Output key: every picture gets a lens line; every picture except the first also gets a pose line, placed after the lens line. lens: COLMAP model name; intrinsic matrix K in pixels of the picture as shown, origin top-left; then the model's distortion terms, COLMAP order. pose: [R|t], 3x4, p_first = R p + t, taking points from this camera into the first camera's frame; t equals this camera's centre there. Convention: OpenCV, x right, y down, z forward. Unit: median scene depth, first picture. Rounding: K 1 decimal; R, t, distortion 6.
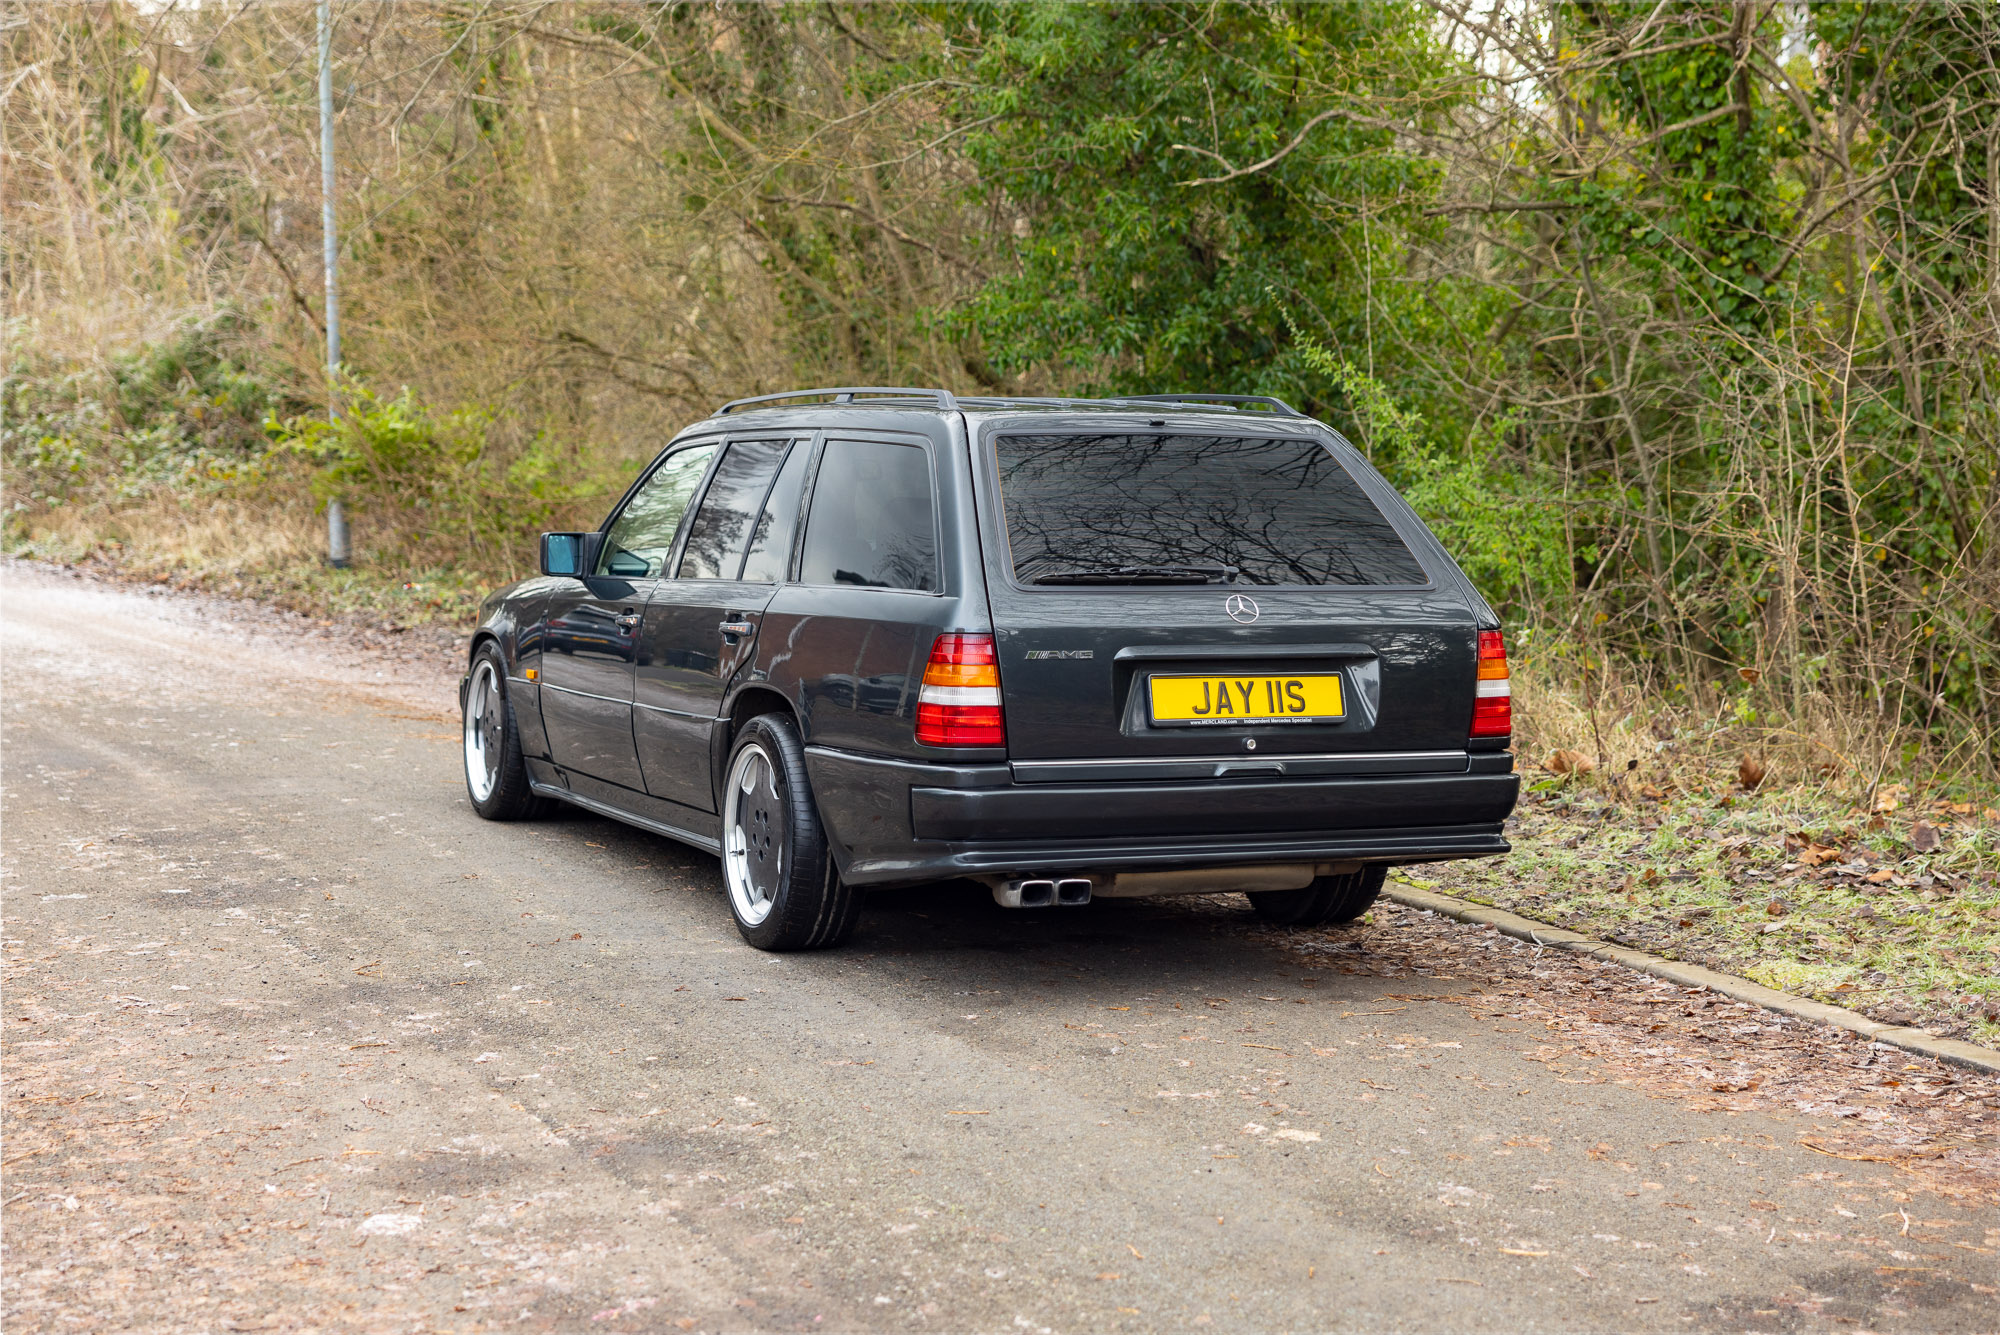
lens RADIAL K [[3454.9, 0, 1012.5], [0, 3454.9, 666.0], [0, 0, 1]] dist [0.013127, 0.000000]
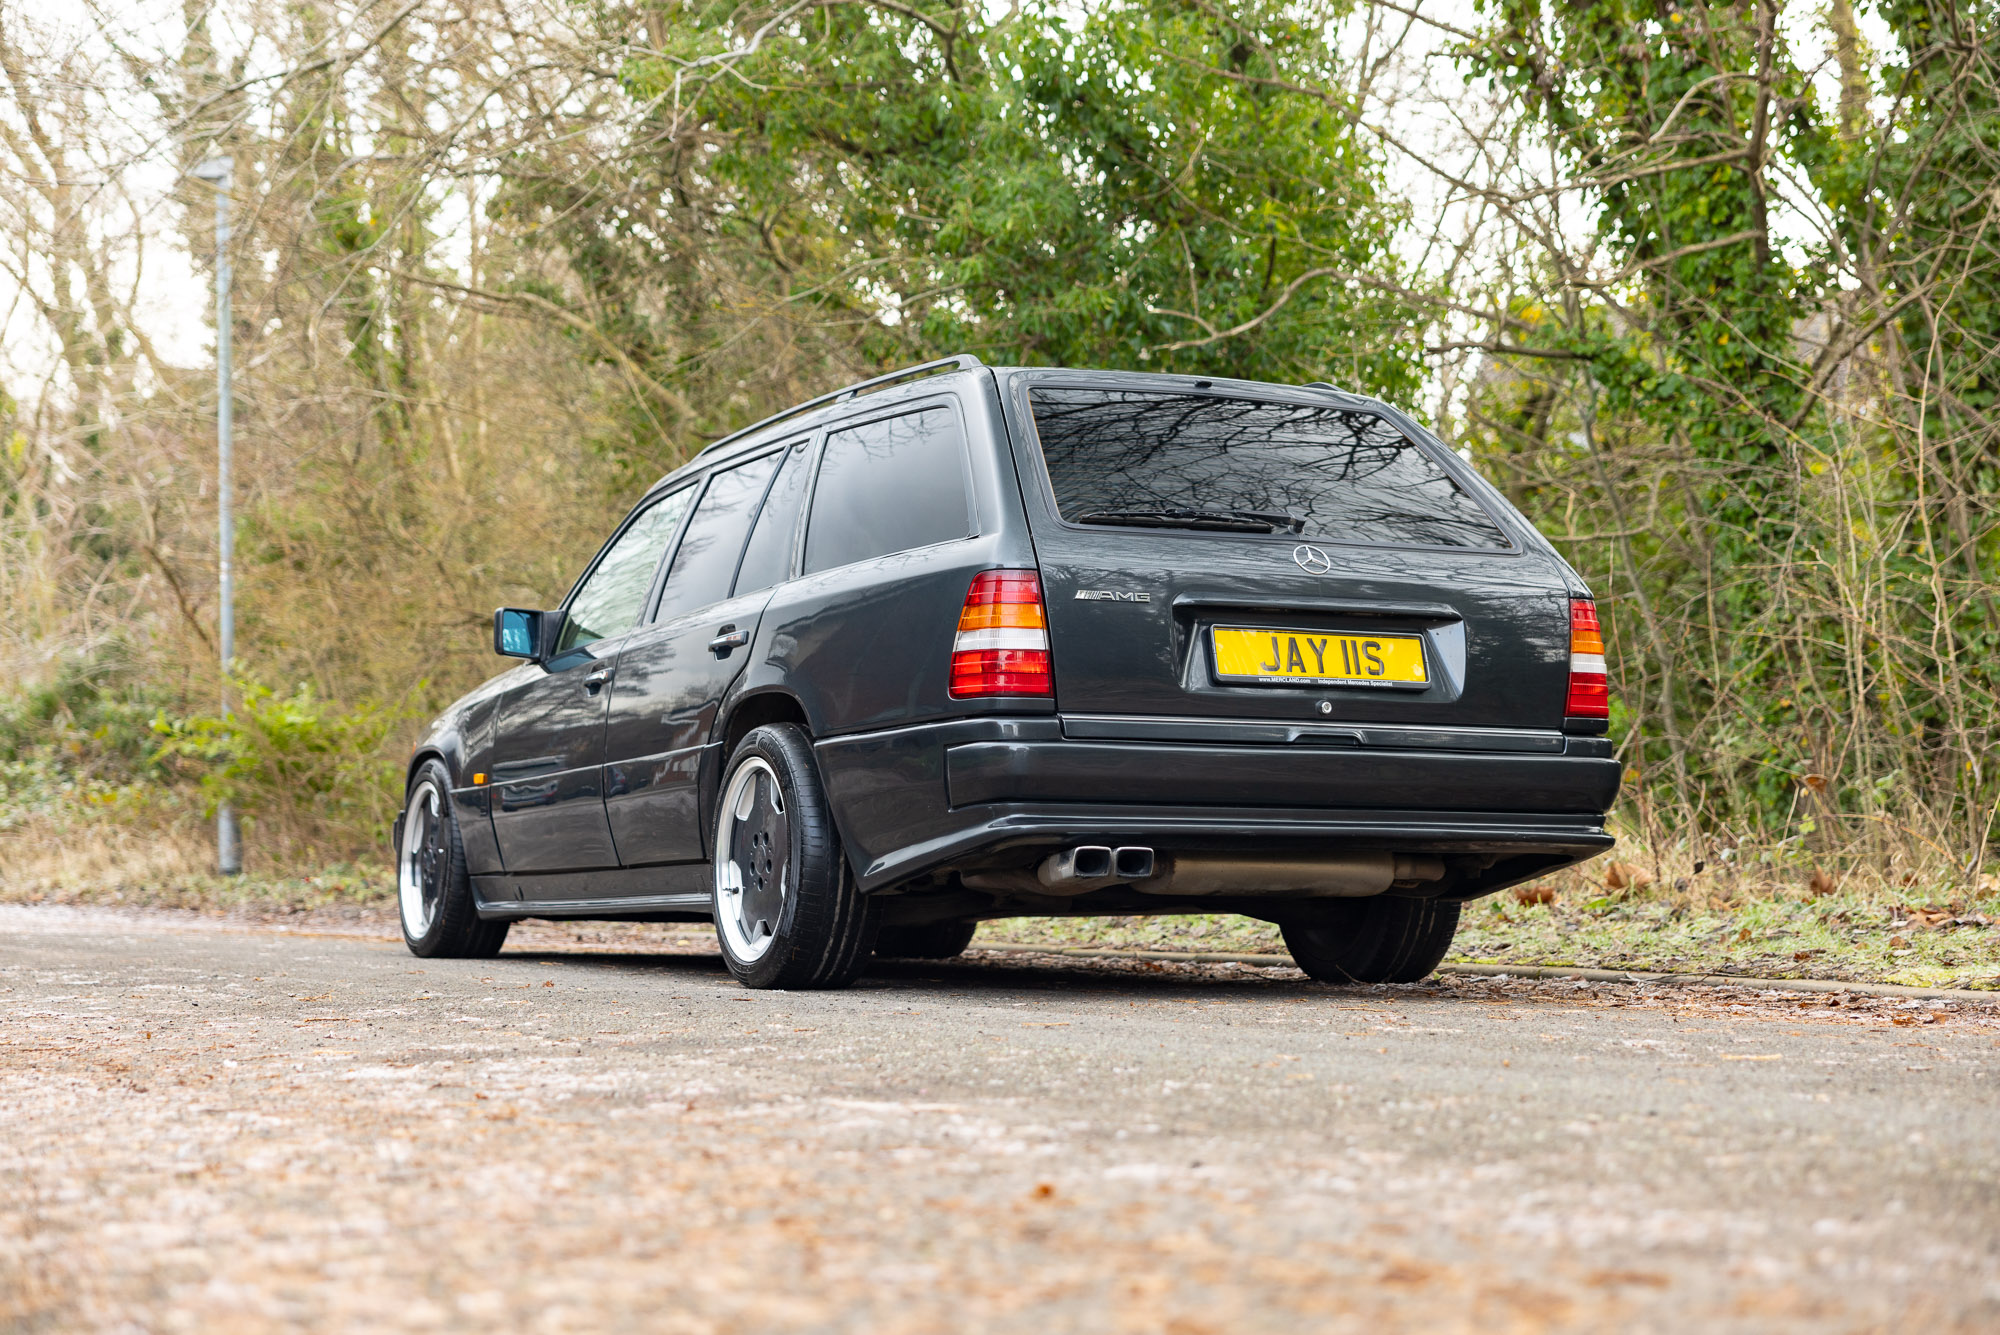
lens RADIAL K [[3560.0, 0, 1035.8], [0, 3560.0, 615.1], [0, 0, 1]] dist [0.040162, 0.000000]
pose [[0.999296, -0.008049, 0.036653, -0.034410], [0.013190, 0.989739, -0.142274, 0.114281], [-0.035132, 0.142657, 0.989148, 0.086755]]
